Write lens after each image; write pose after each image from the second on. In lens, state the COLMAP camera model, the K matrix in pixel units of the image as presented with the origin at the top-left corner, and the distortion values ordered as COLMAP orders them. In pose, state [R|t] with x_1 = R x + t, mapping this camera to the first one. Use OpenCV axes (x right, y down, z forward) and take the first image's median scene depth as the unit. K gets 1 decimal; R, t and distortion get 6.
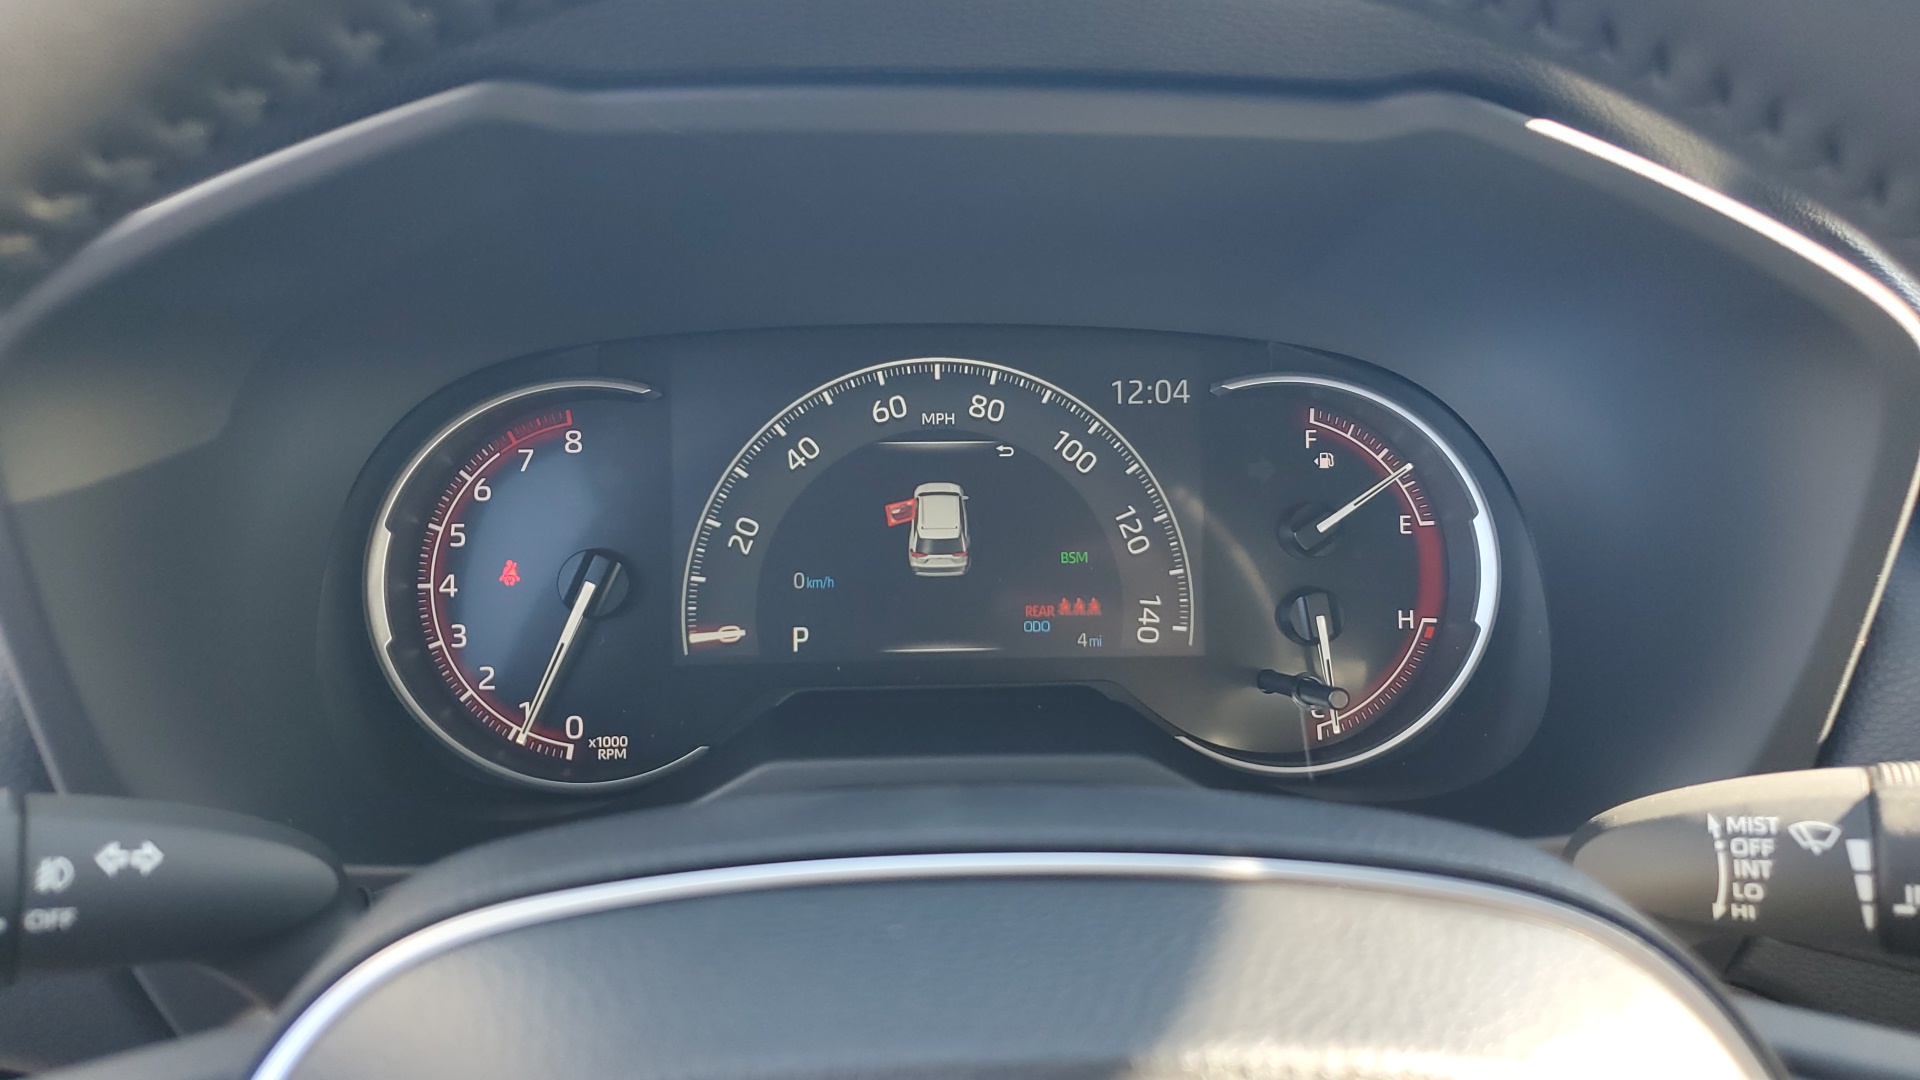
lens RADIAL K [[1541.3, 0, 960.0], [0, 1541.3, 540.0], [0, 0, 1]] dist [0.236022, -0.216247]
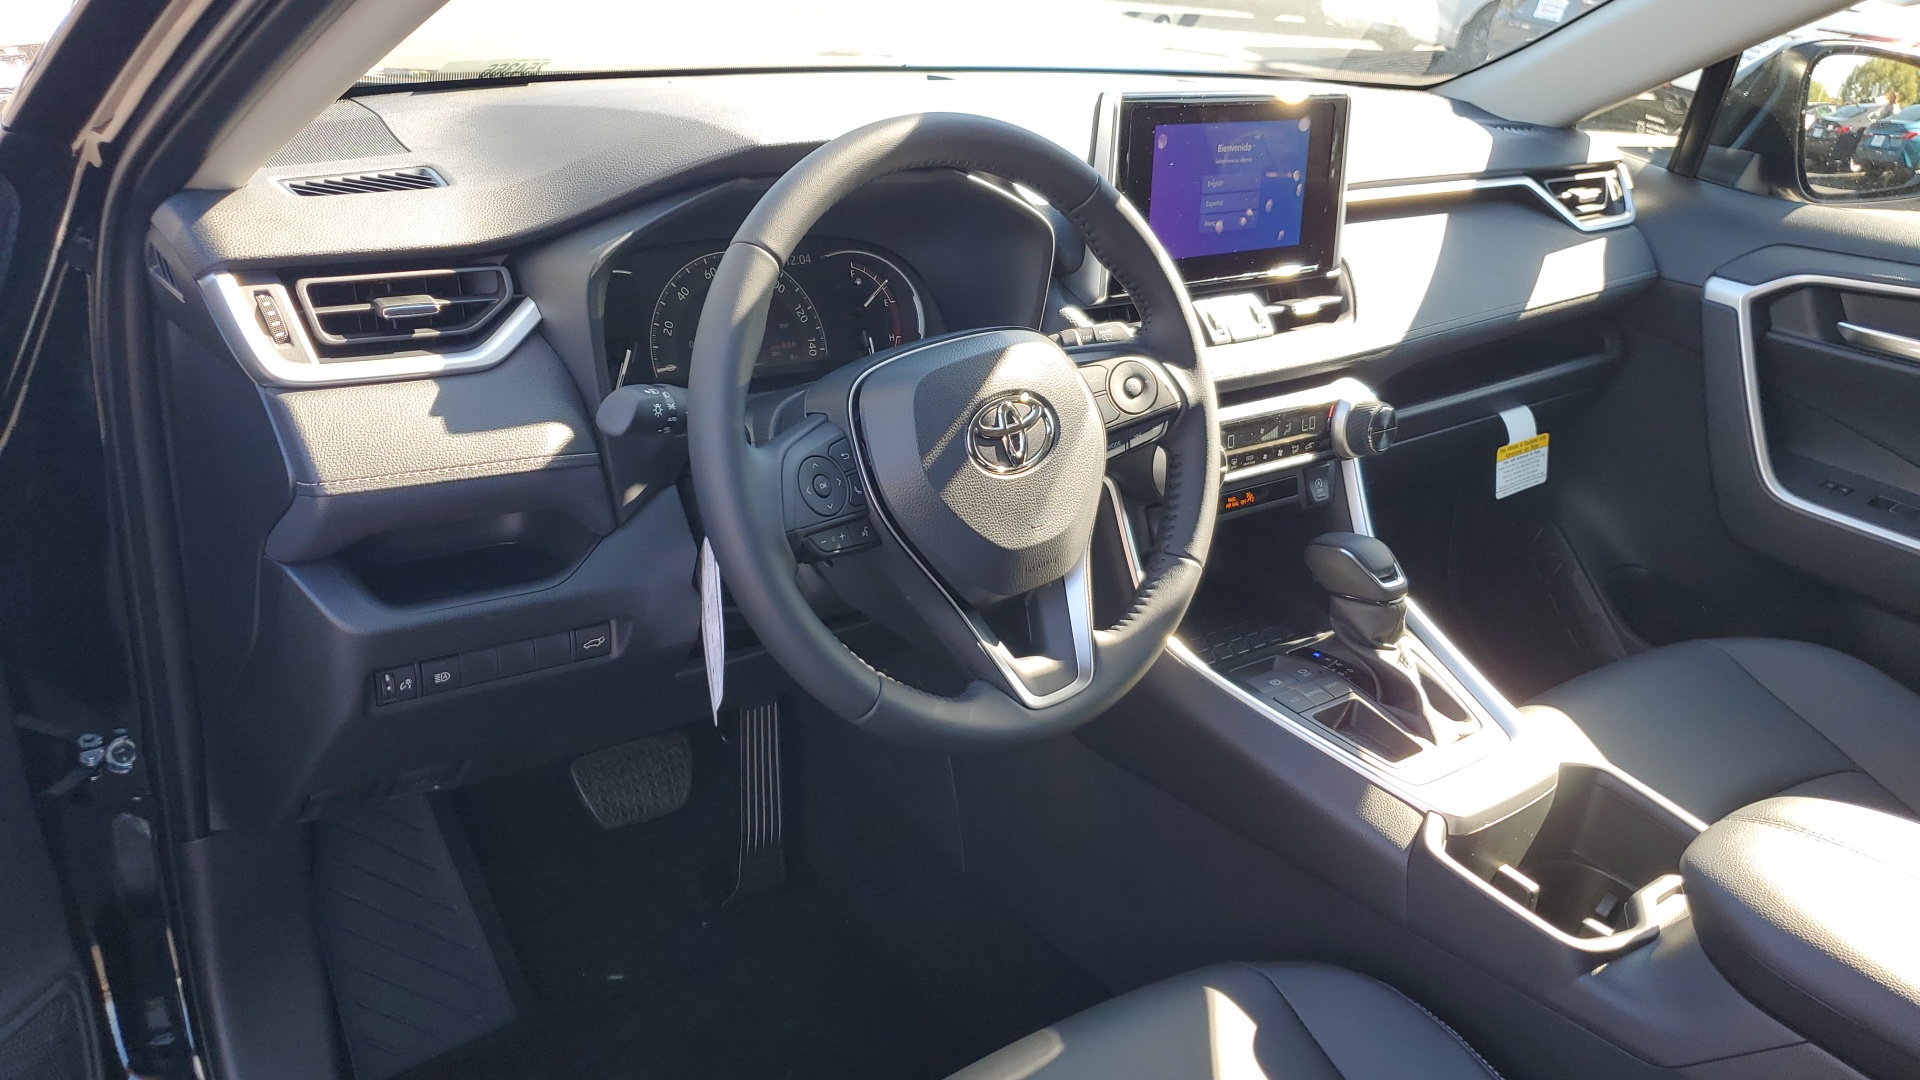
lens RADIAL K [[1497.9, 0, 981.4], [0, 1497.9, 536.1], [0, 0, 1]] dist [0.102049, -0.199406]
pose [[0.812699, -0.175895, 0.555501, -1.119695], [0.135381, 0.984260, 0.113596, 0.117158], [-0.566739, -0.017115, 0.823720, -1.272606]]
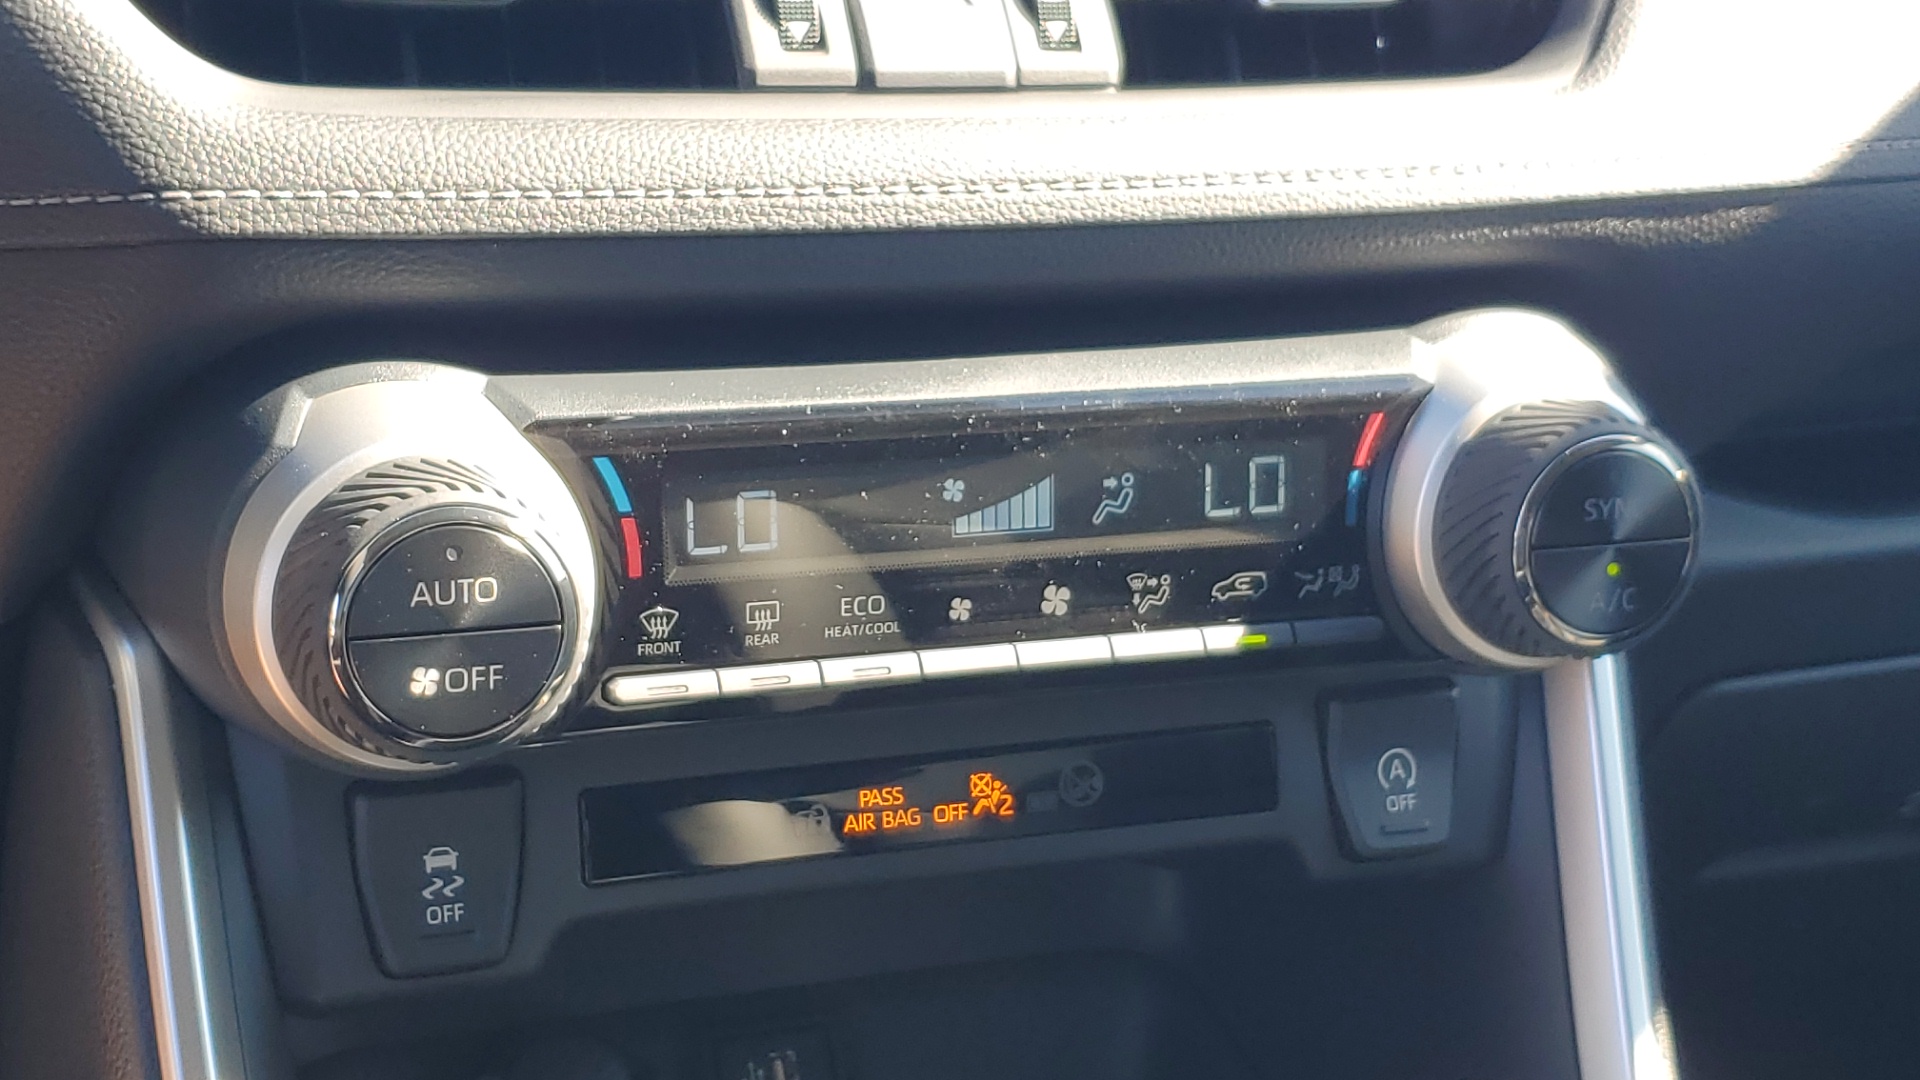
lens RADIAL K [[2982.9, 0, 960.0], [0, 2982.9, 540.0], [0, 0, 1]] dist [0.267768, -1.467487]
pose [[0.947879, -0.054676, 0.313905, 0.461765], [0.062355, 0.997949, -0.014468, 0.343678], [-0.312470, 0.033287, 0.949344, -0.440134]]
